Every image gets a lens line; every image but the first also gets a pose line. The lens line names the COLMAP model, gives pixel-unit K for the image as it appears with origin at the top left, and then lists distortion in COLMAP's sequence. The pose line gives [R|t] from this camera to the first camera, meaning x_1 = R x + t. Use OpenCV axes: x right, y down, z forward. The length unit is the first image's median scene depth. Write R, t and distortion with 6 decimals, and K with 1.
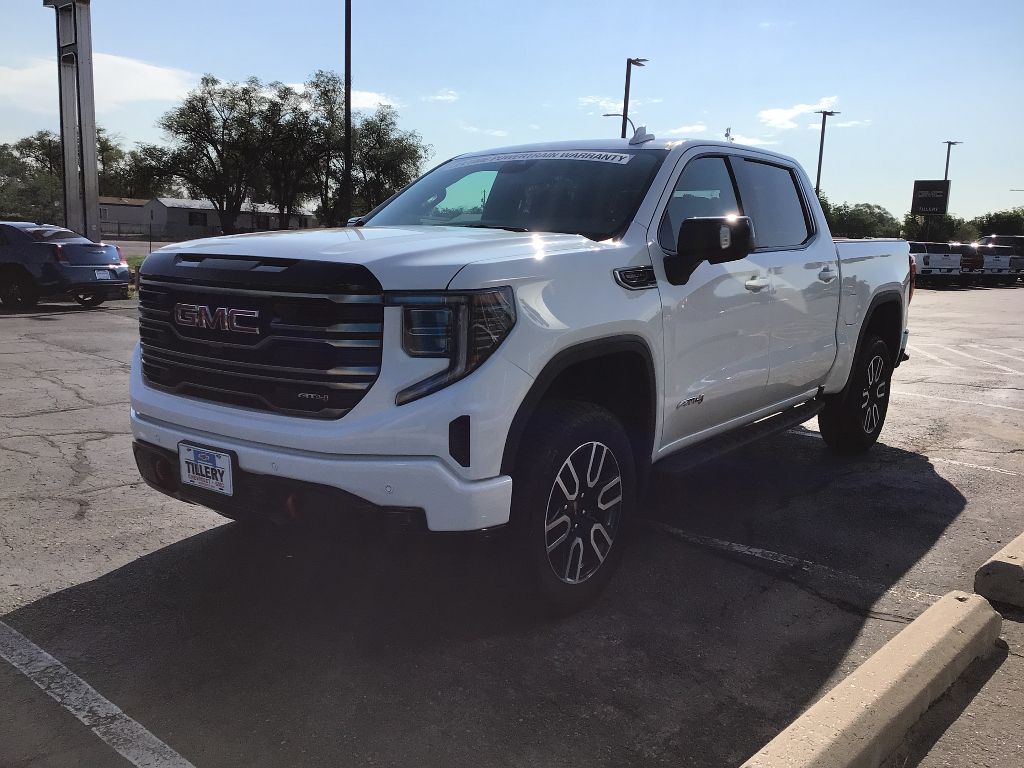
lens RADIAL K [[916.8, 0, 513.9], [0, 916.8, 387.3], [0, 0, 1]] dist [0.061287, -0.068944]
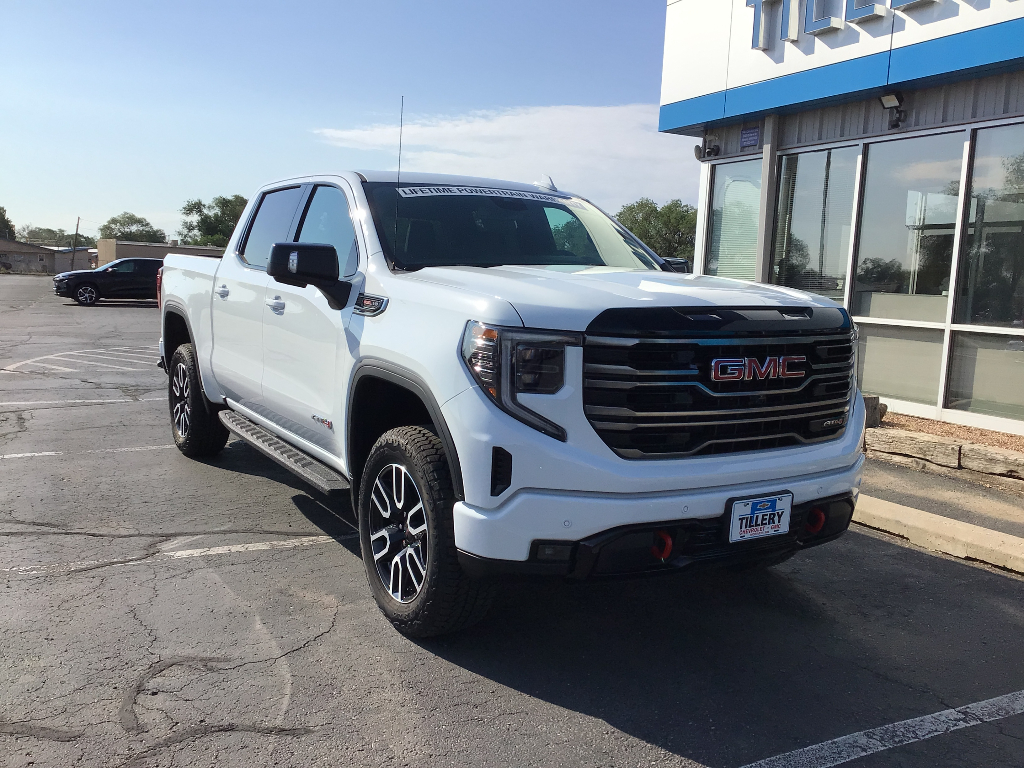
lens RADIAL K [[916.8, 0, 511.8], [0, 916.8, 388.2], [0, 0, 1]] dist [0.061287, -0.068944]
pose [[0.359503, -0.125674, 0.924642, -1.341668], [0.123145, 0.988613, 0.086490, -0.171902], [-0.924982, 0.082772, 0.370886, 0.861607]]
